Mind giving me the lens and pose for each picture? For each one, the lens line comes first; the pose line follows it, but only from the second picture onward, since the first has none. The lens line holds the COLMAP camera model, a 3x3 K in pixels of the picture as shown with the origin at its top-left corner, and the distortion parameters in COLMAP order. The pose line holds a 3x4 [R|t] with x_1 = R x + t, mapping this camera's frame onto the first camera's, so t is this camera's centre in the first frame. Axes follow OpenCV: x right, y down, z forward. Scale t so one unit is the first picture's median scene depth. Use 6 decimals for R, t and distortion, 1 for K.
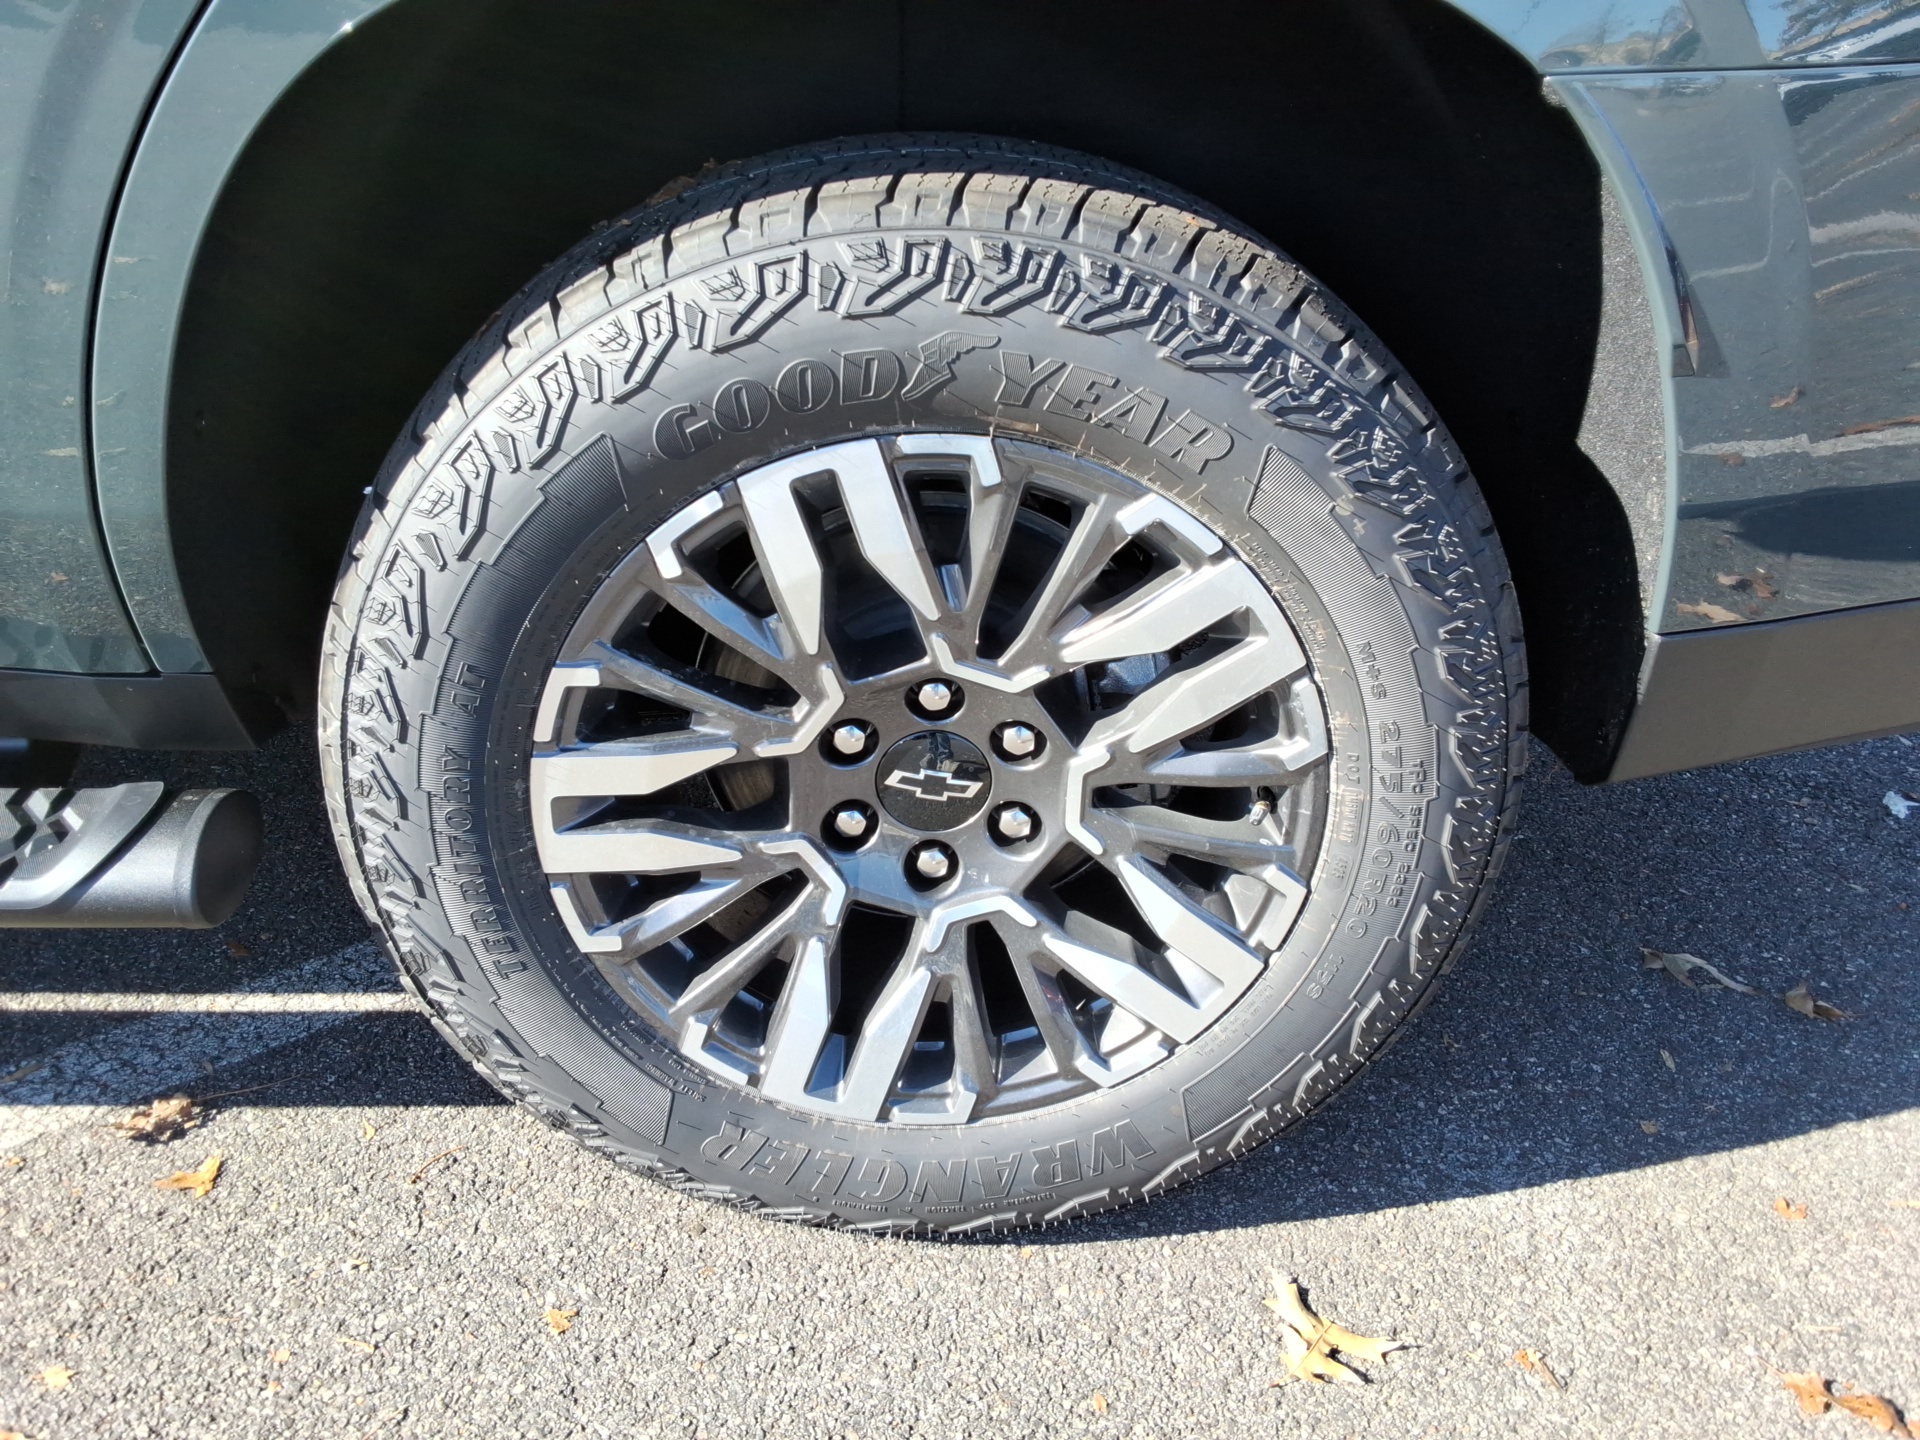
lens RADIAL K [[1542.7, 0, 974.8], [0, 1542.7, 702.1], [0, 0, 1]] dist [0.110681, -0.176048]
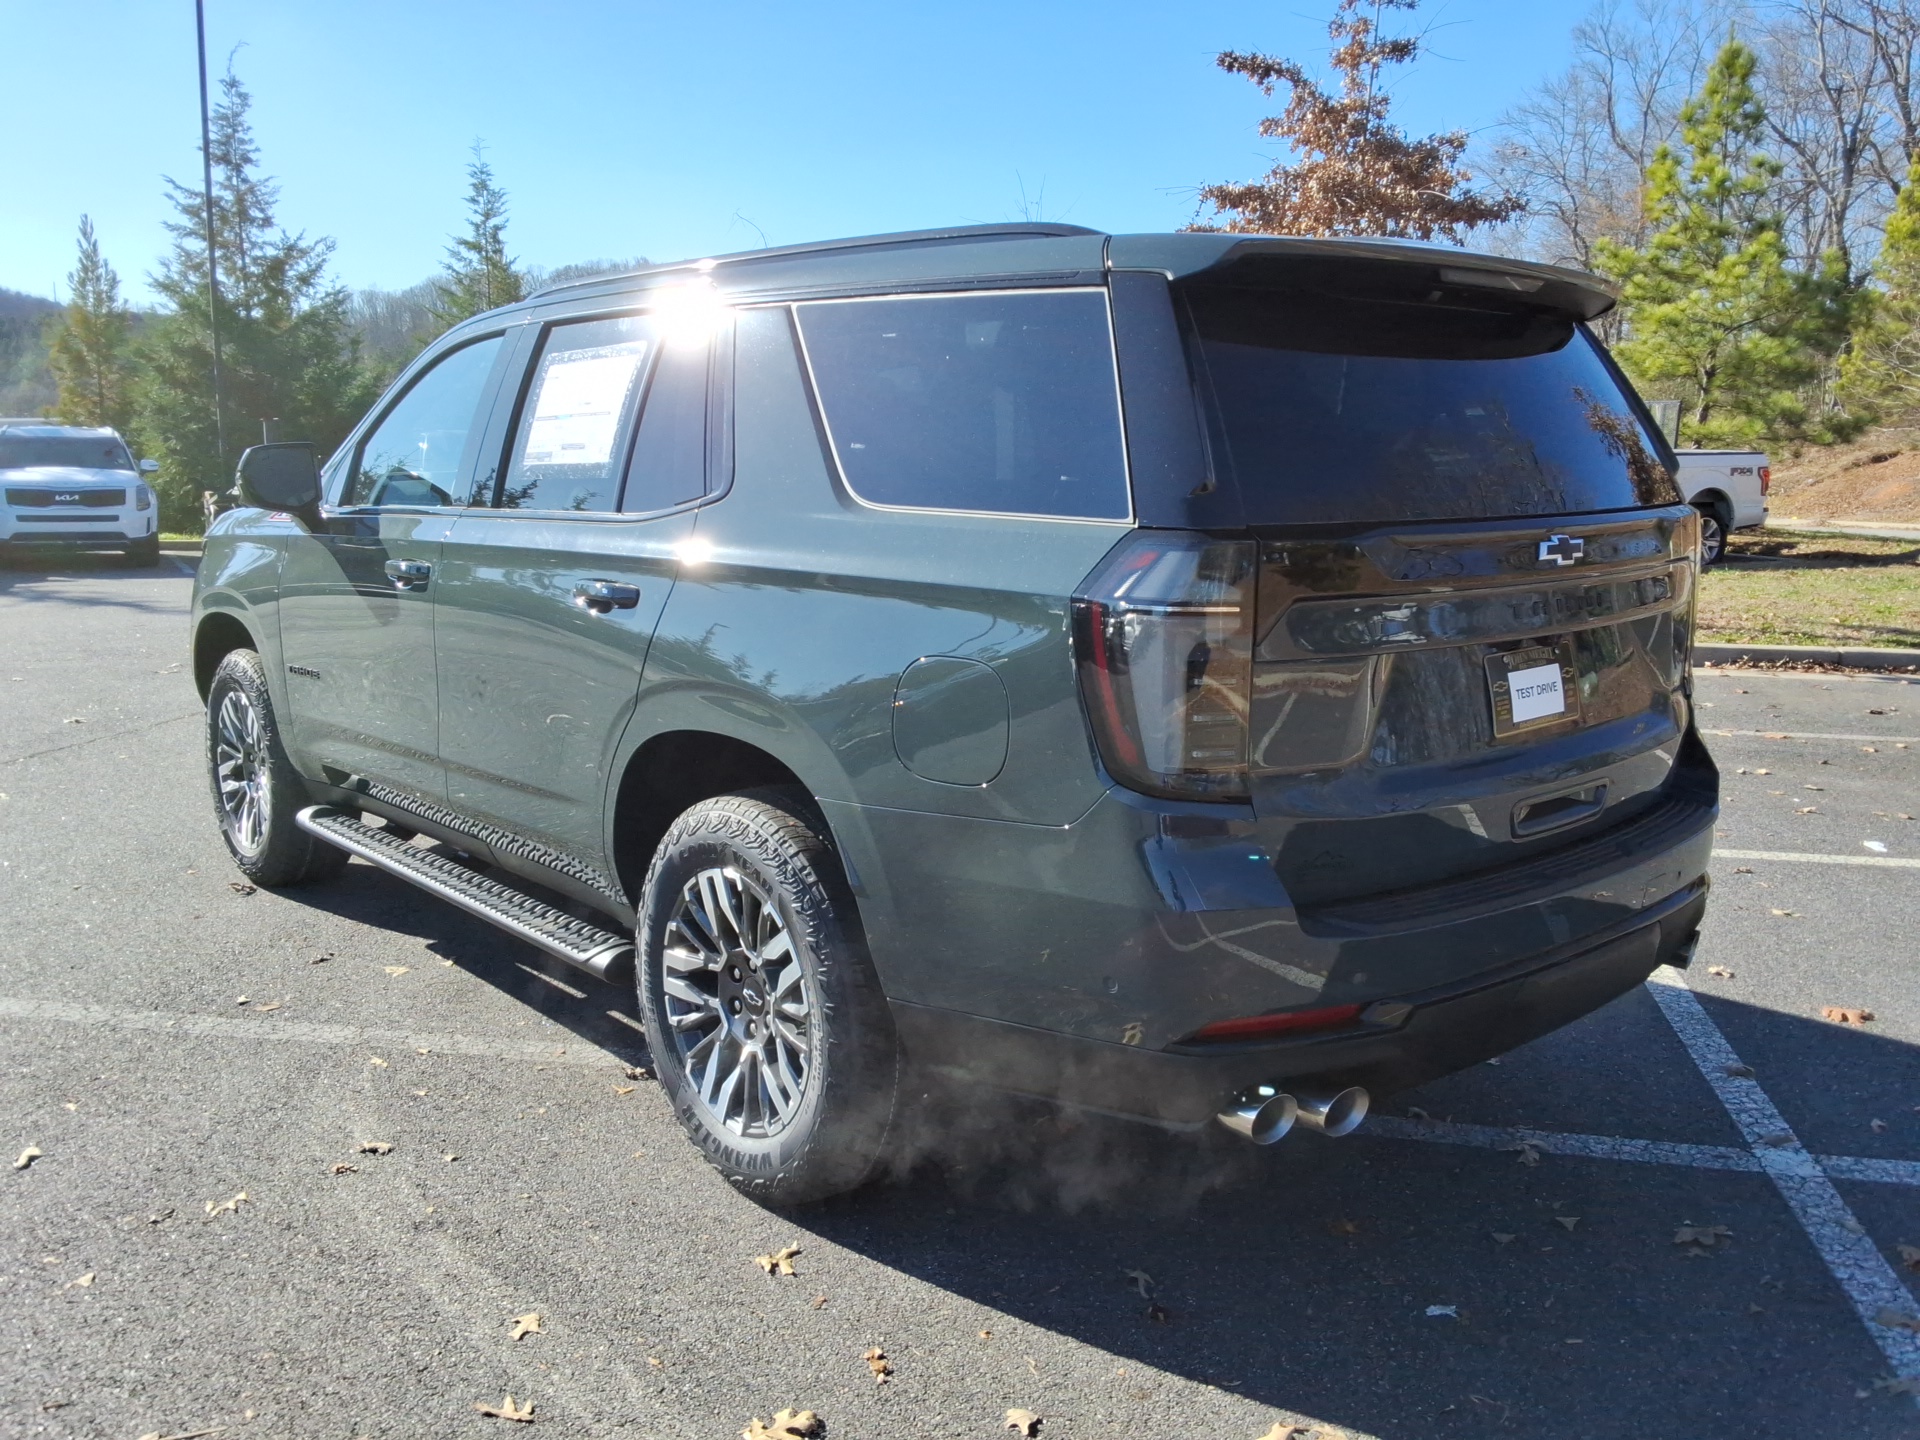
lens RADIAL K [[1536.7, 0, 975.2], [0, 1536.7, 704.1], [0, 0, 1]] dist [0.126875, -0.206240]
pose [[0.630821, 0.094177, -0.770192, 2.480636], [-0.341420, 0.925041, -0.166527, -0.116532], [0.696776, 0.368008, 0.615690, -0.699445]]
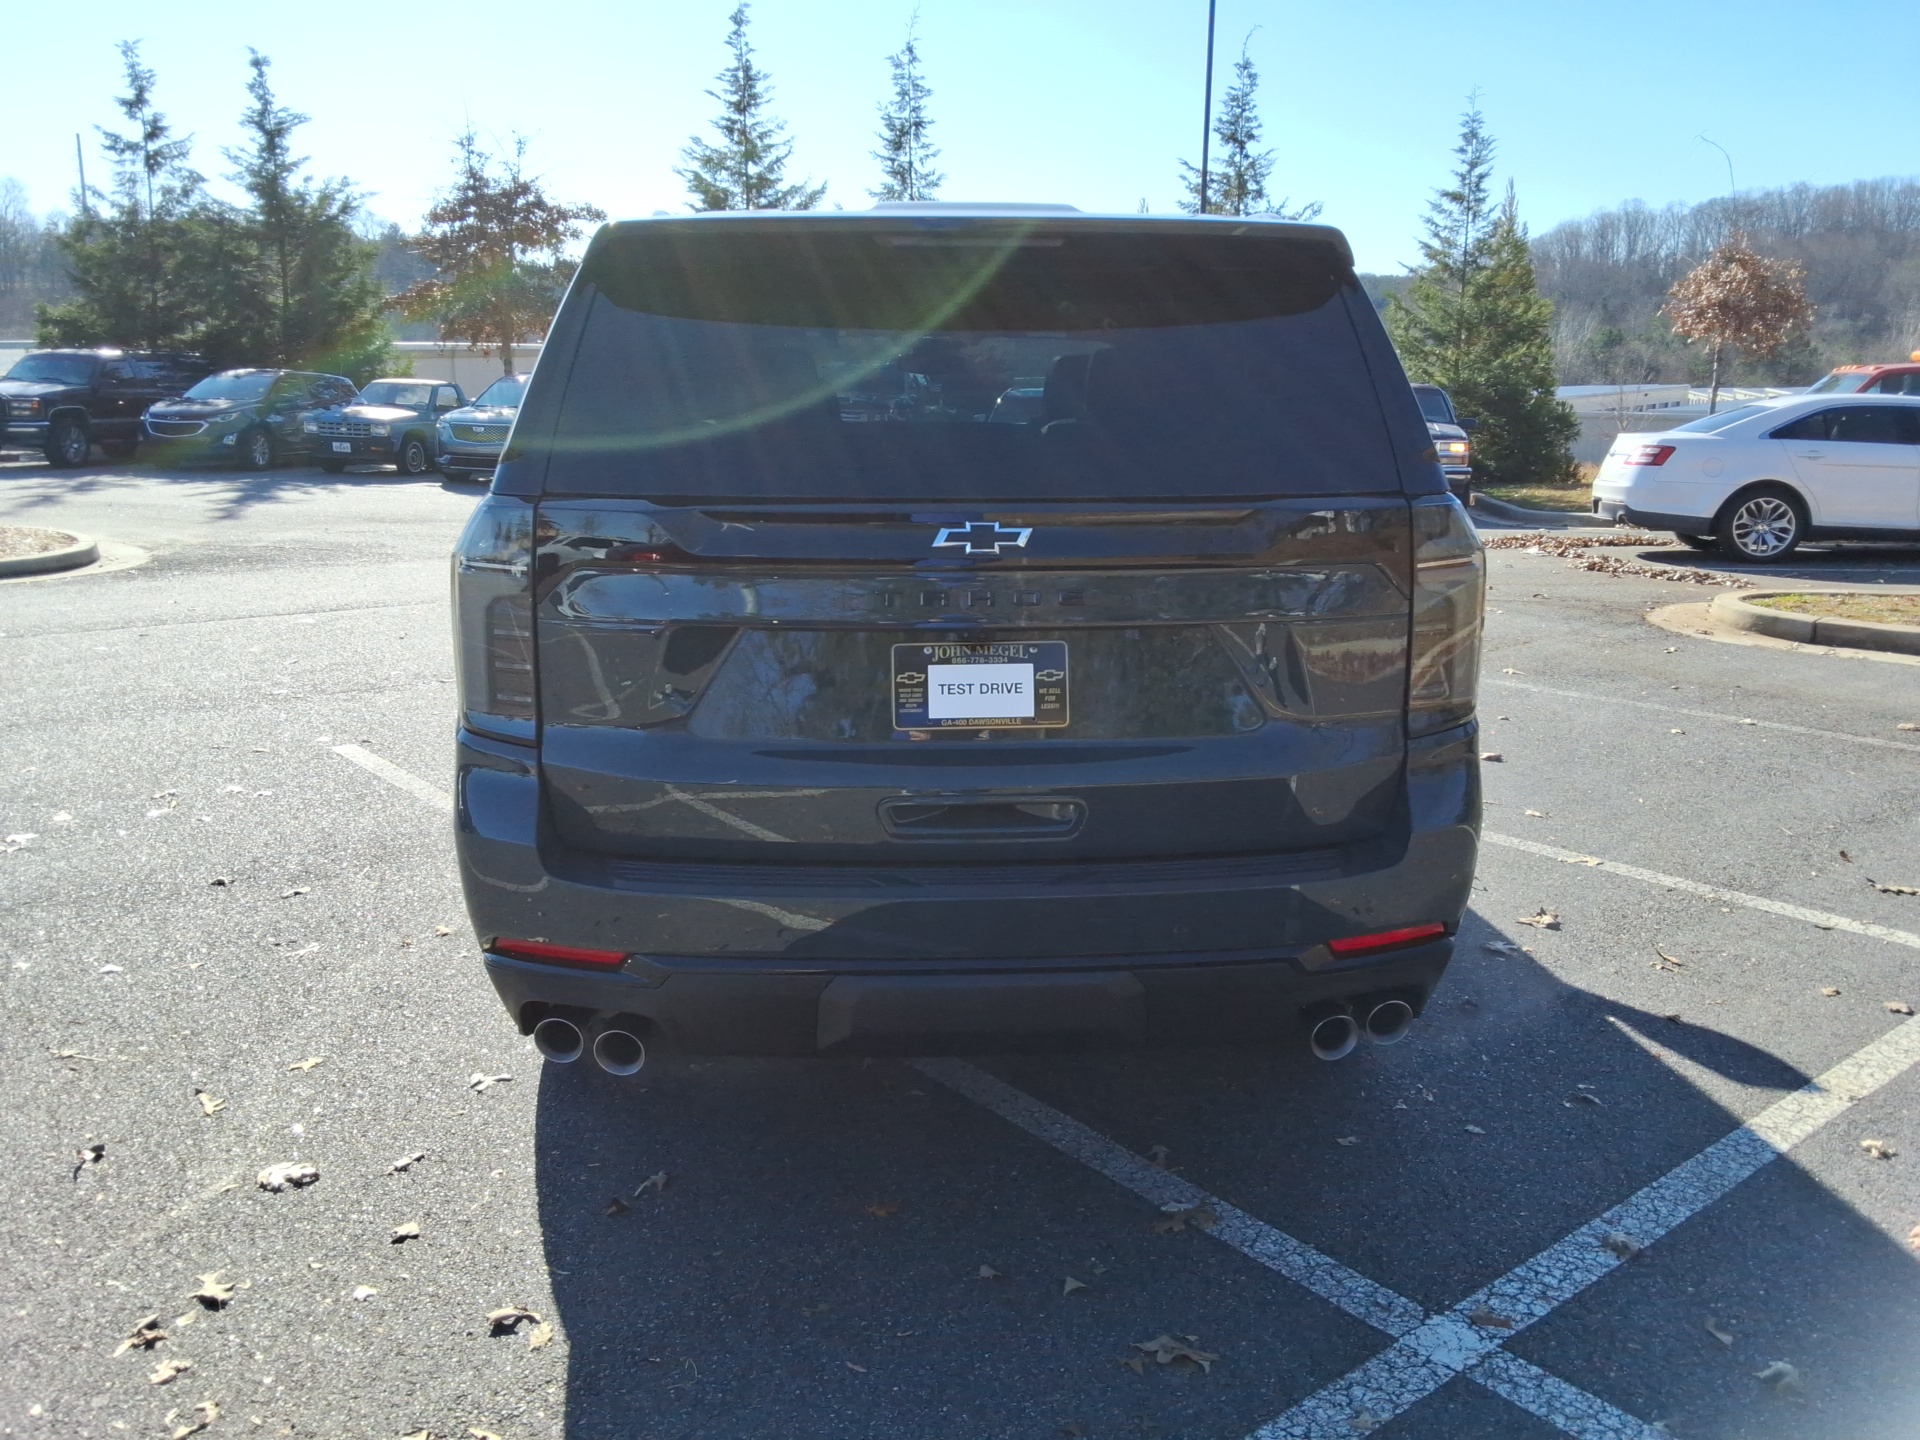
lens RADIAL K [[1542.7, 0, 974.8], [0, 1542.7, 702.1], [0, 0, 1]] dist [0.110681, -0.176048]
pose [[-0.000779, 0.159332, -0.987225, 3.447147], [-0.462696, 0.875134, 0.141607, -1.231982], [0.886517, 0.456895, 0.073040, 1.422885]]
